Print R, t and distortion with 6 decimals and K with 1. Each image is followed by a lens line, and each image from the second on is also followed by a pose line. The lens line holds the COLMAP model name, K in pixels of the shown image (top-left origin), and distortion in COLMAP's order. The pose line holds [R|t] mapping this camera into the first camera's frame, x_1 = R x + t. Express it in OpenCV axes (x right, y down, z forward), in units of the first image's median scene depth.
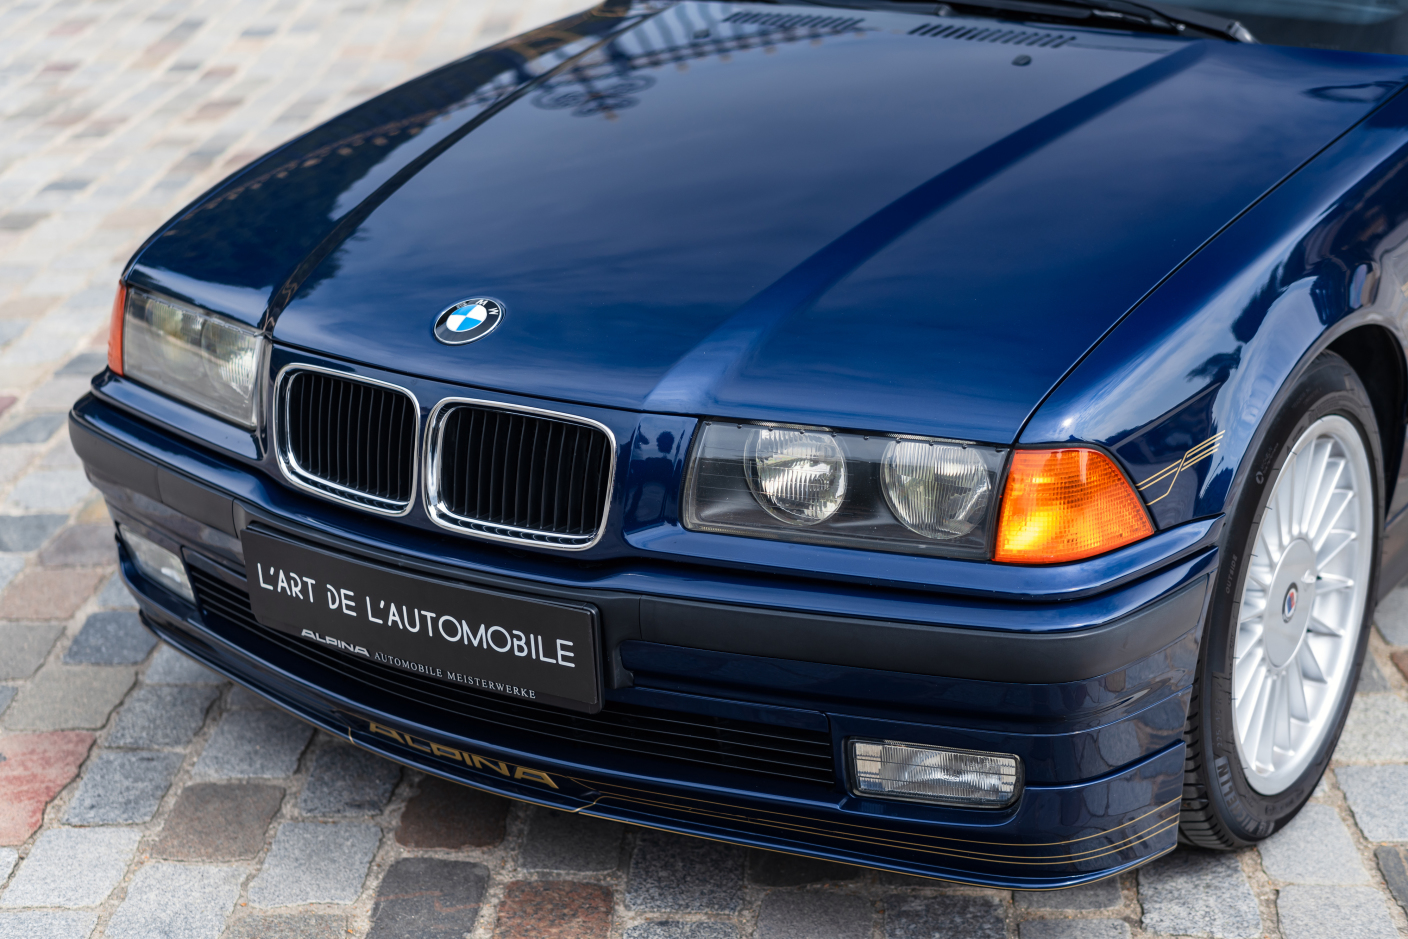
lens RADIAL K [[2167.3, 0, 724.6], [0, 2167.3, 516.8], [0, 0, 1]] dist [0.018221, 0.000000]
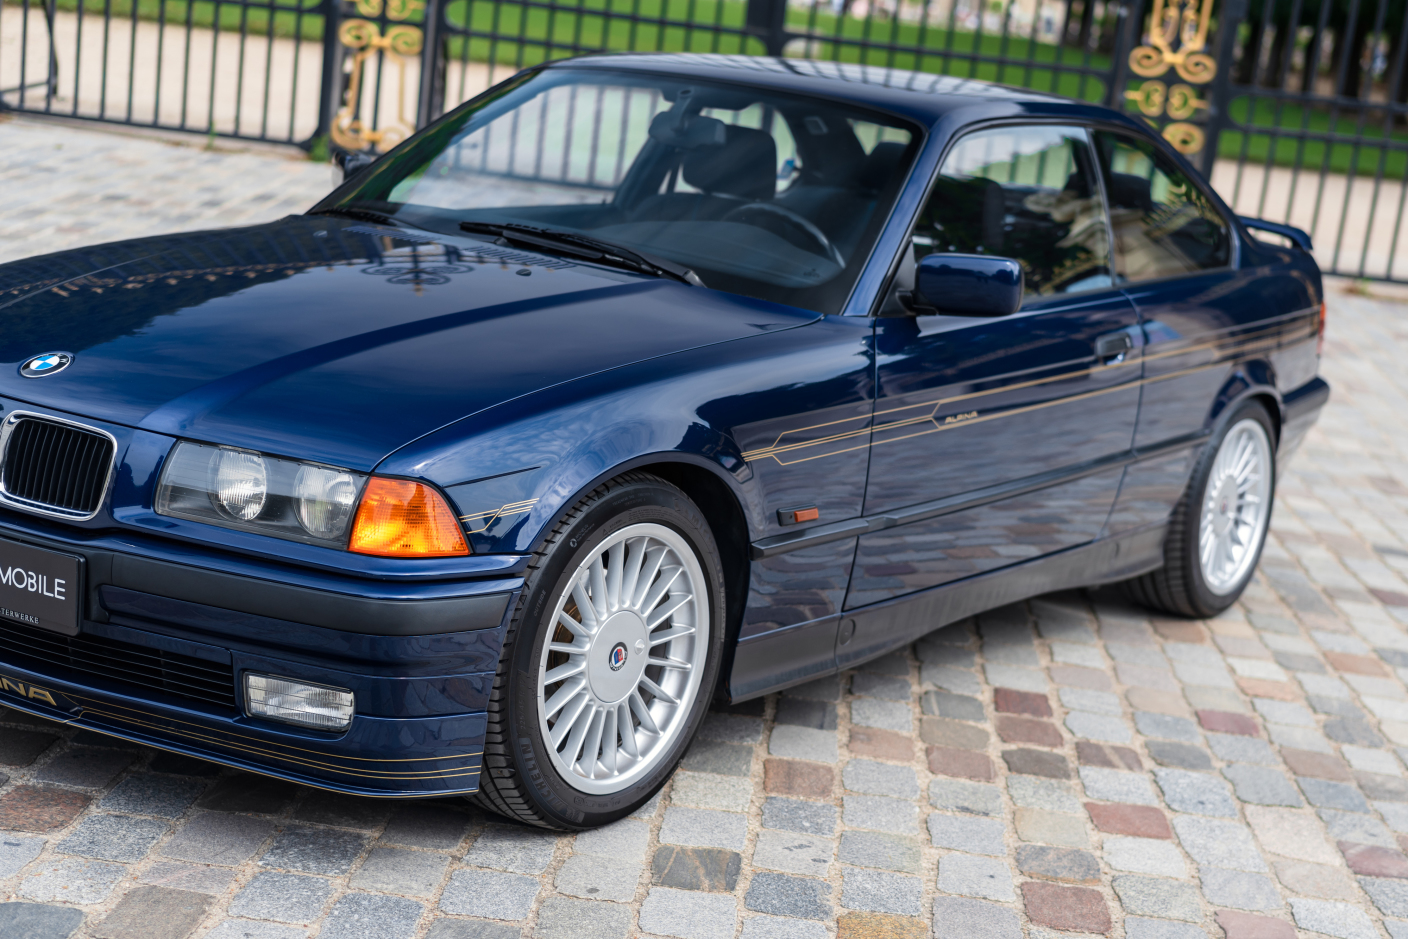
lens RADIAL K [[2309.4, 0, 743.9], [0, 2309.4, 562.0], [0, 0, 1]] dist [0.039161, 0.000000]
pose [[0.990806, 0.134650, 0.013172, 0.343348], [-0.130866, 0.978537, -0.159183, 0.224832], [-0.034323, 0.155996, 0.987161, -0.514776]]
